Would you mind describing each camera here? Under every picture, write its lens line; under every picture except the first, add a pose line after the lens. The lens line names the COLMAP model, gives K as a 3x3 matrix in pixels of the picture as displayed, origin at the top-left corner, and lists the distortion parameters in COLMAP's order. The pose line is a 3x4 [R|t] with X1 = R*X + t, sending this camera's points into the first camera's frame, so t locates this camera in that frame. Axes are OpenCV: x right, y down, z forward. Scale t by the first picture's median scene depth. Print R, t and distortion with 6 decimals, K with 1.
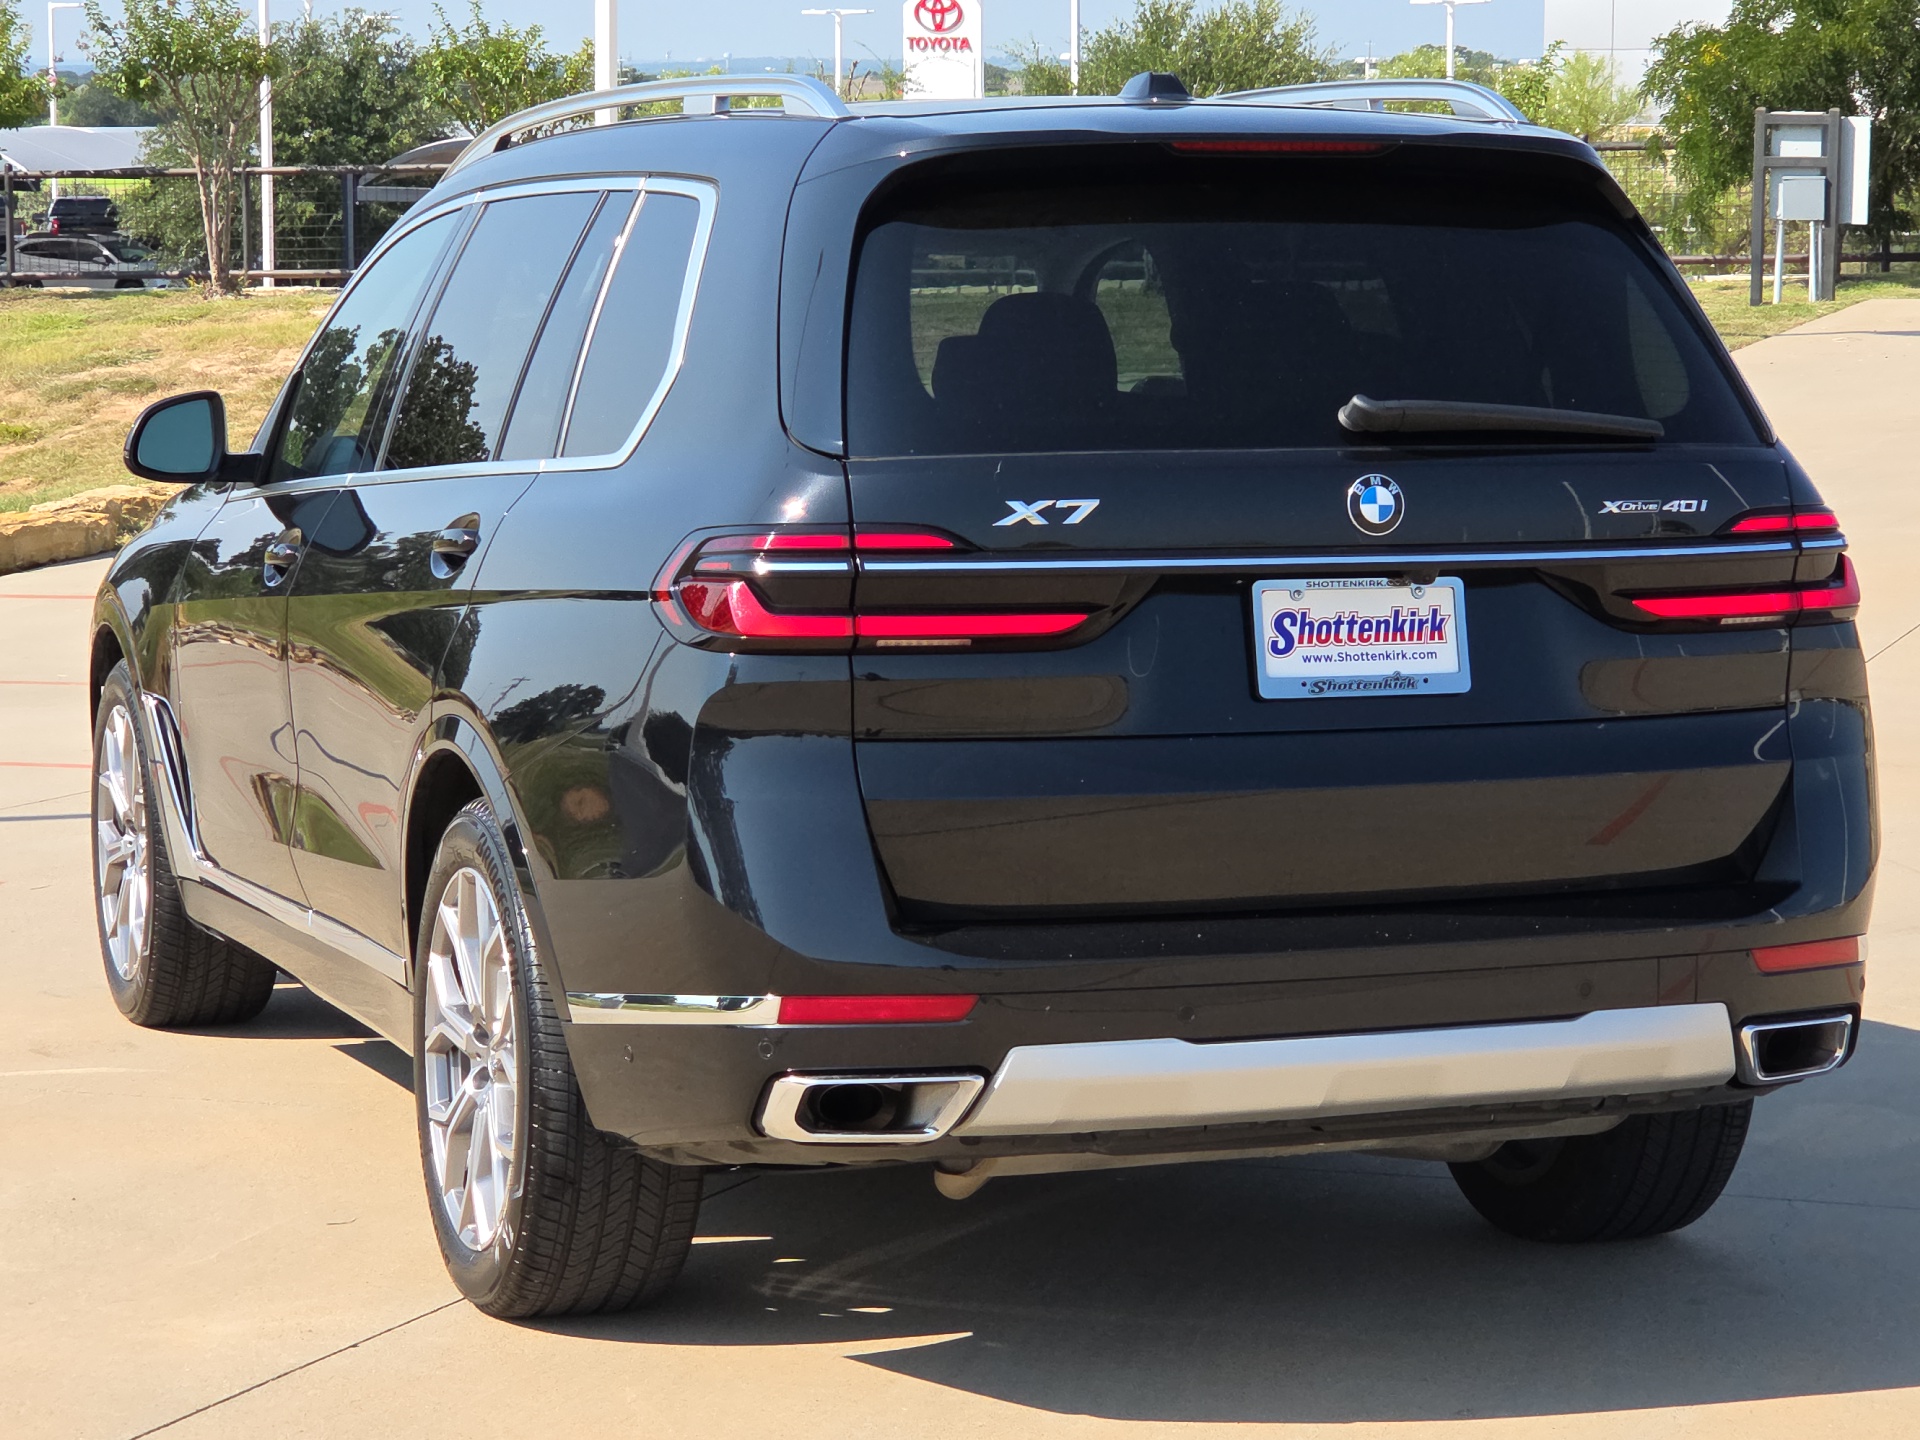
lens RADIAL K [[4928.0, 0, 960.0], [0, 4928.0, 720.0], [0, 0, 1]] dist [-0.664268, 12.255064]
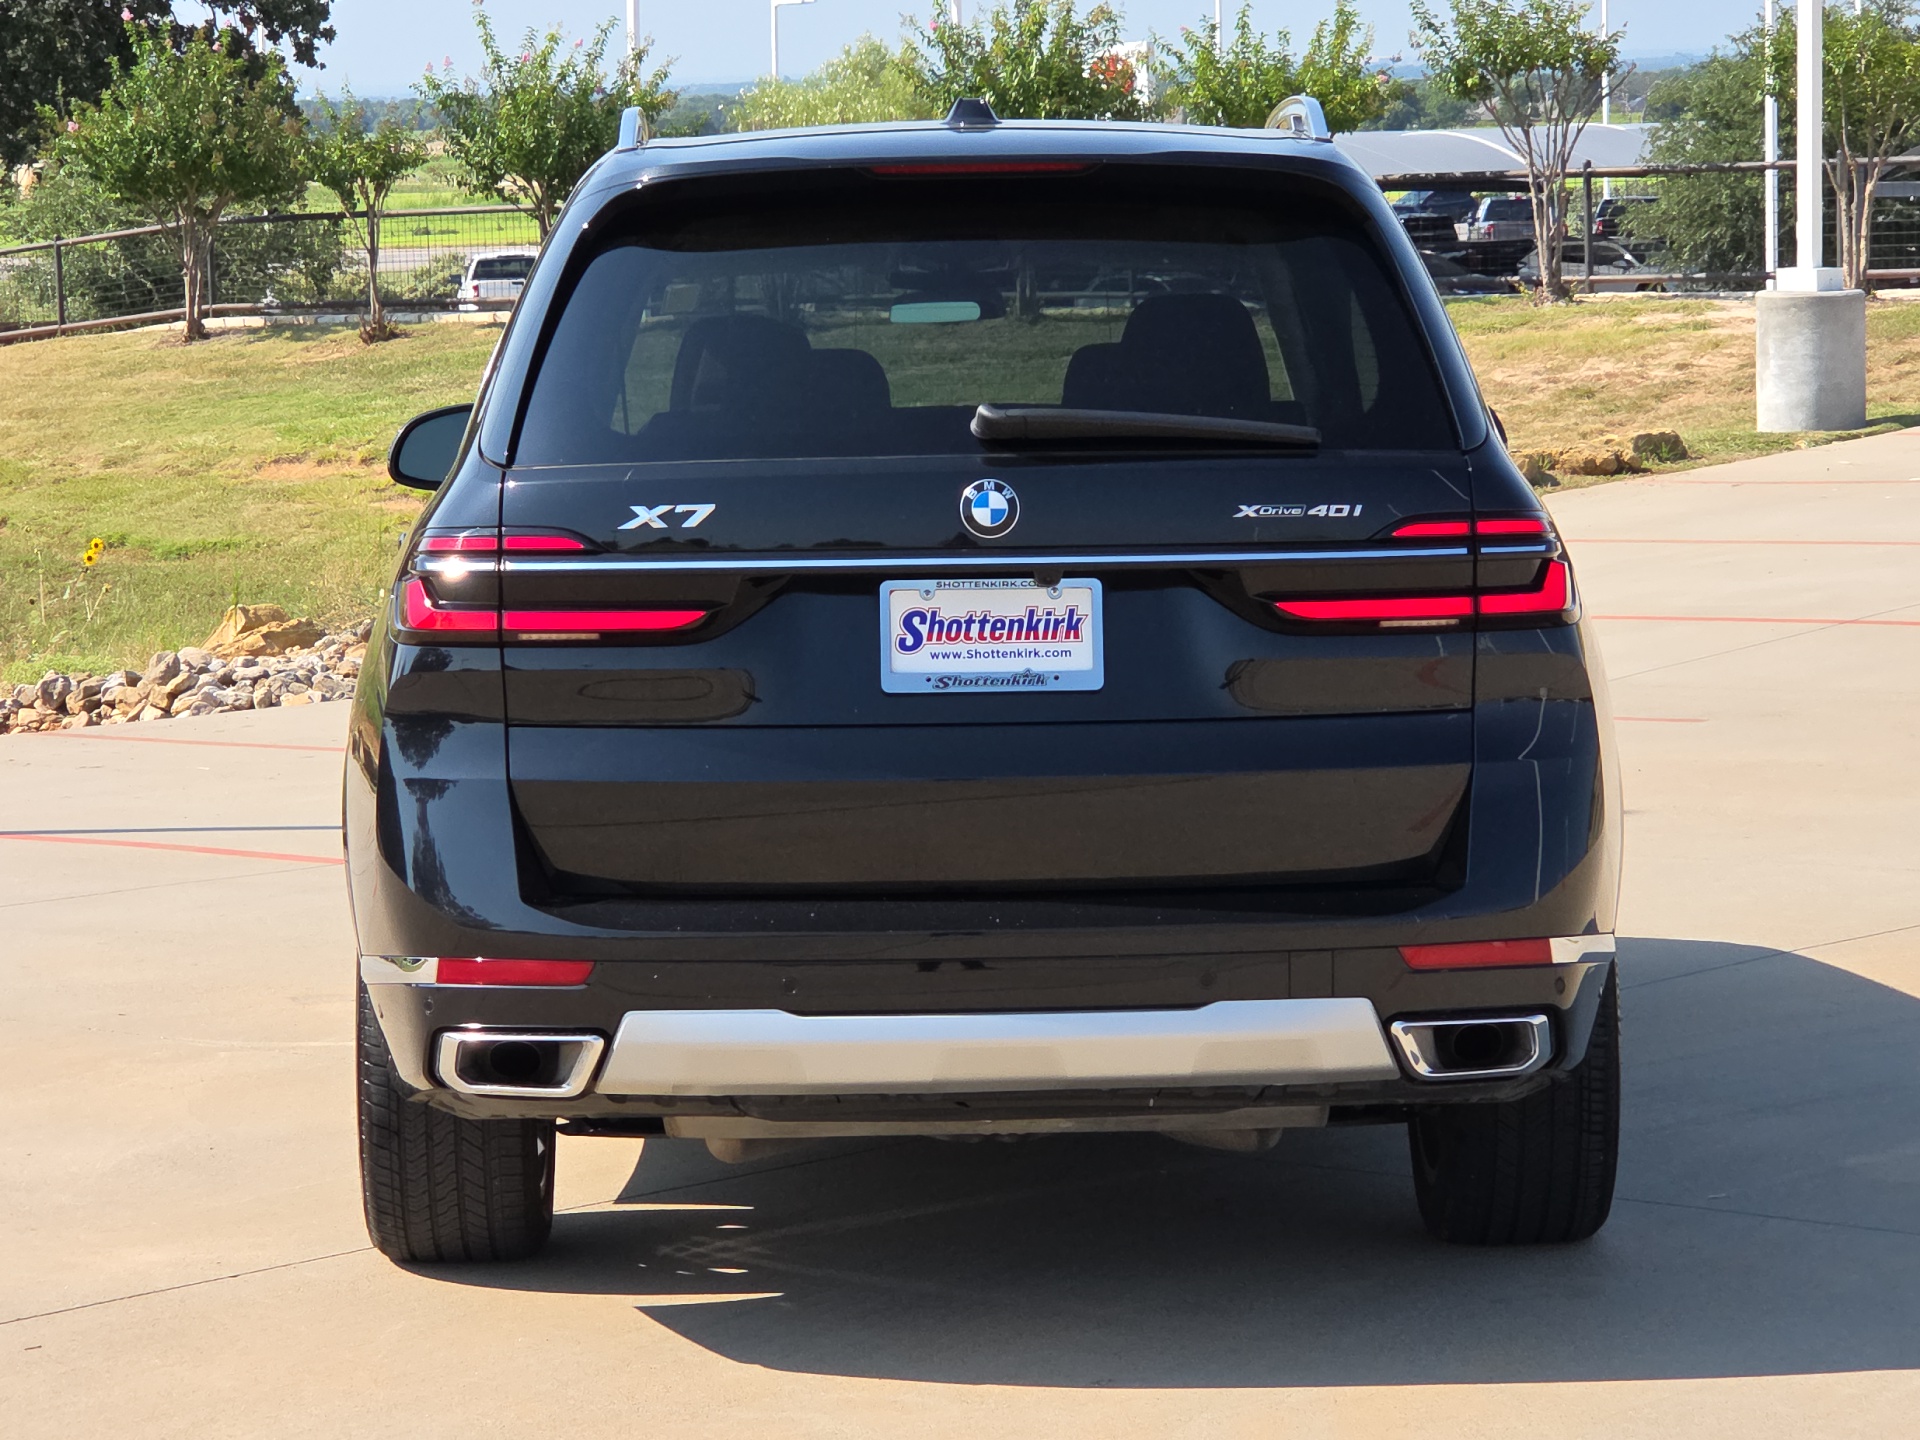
lens RADIAL K [[5343.6, 0, 960.0], [0, 5343.6, 720.0], [0, 0, 1]] dist [-1.111872, 18.776937]
pose [[0.949889, 0.013852, -0.312279, 0.429697], [-0.015673, 0.999872, -0.003322, 0.004983], [0.312193, 0.008049, 0.949985, -0.081141]]
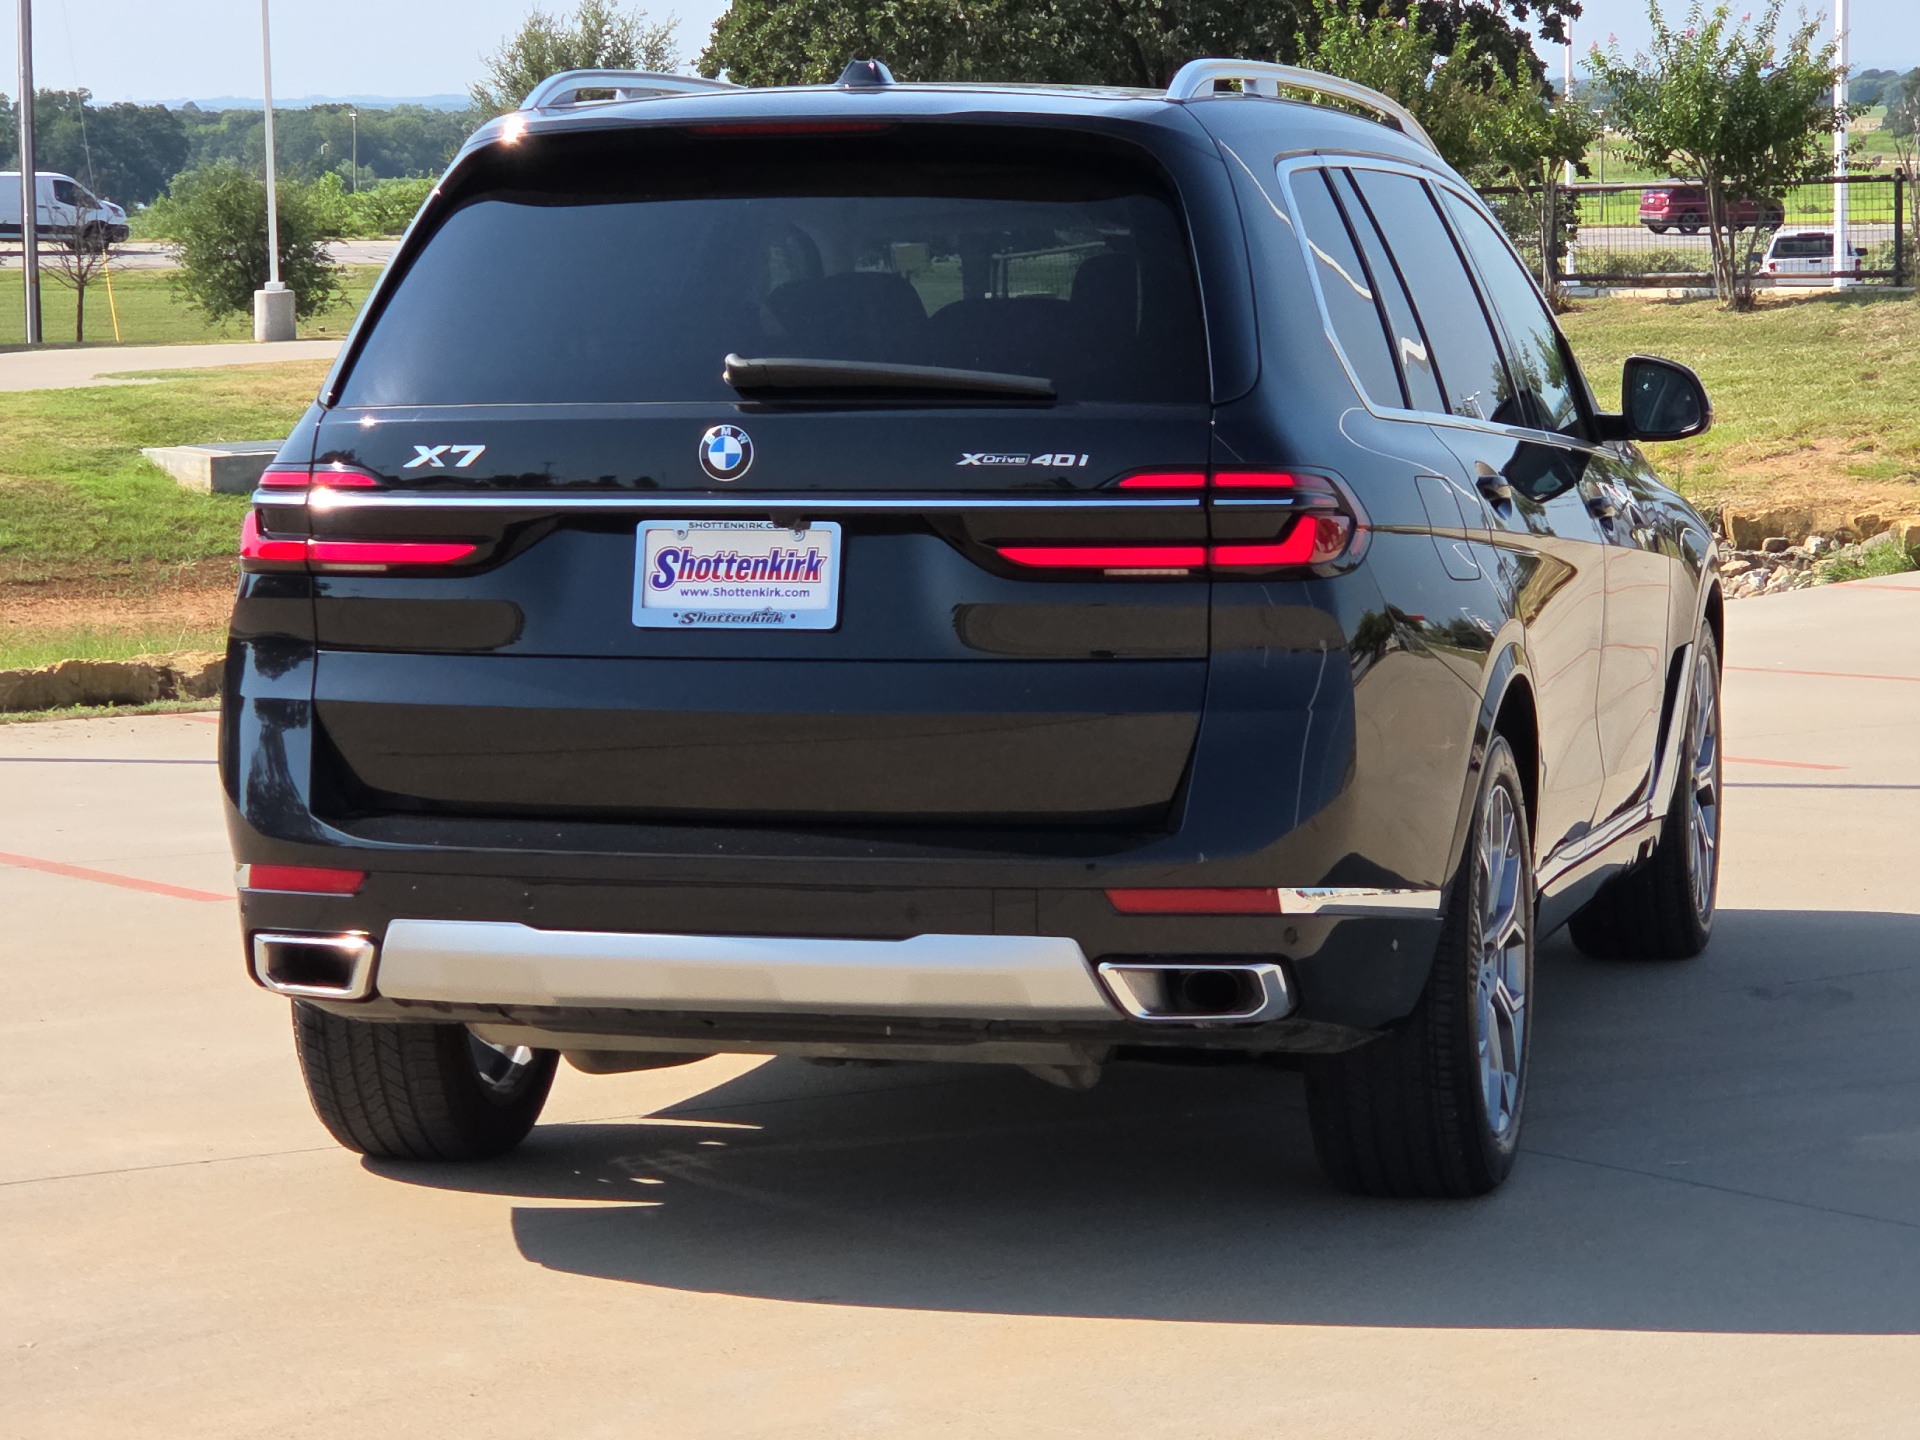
lens RADIAL K [[5343.6, 0, 960.0], [0, 5343.6, 720.0], [0, 0, 1]] dist [-1.111872, 18.776937]
pose [[0.840624, 0.043512, -0.539868, 0.763287], [-0.045932, 0.998904, 0.008988, 0.002499], [0.539668, 0.017242, 0.841702, 0.029980]]
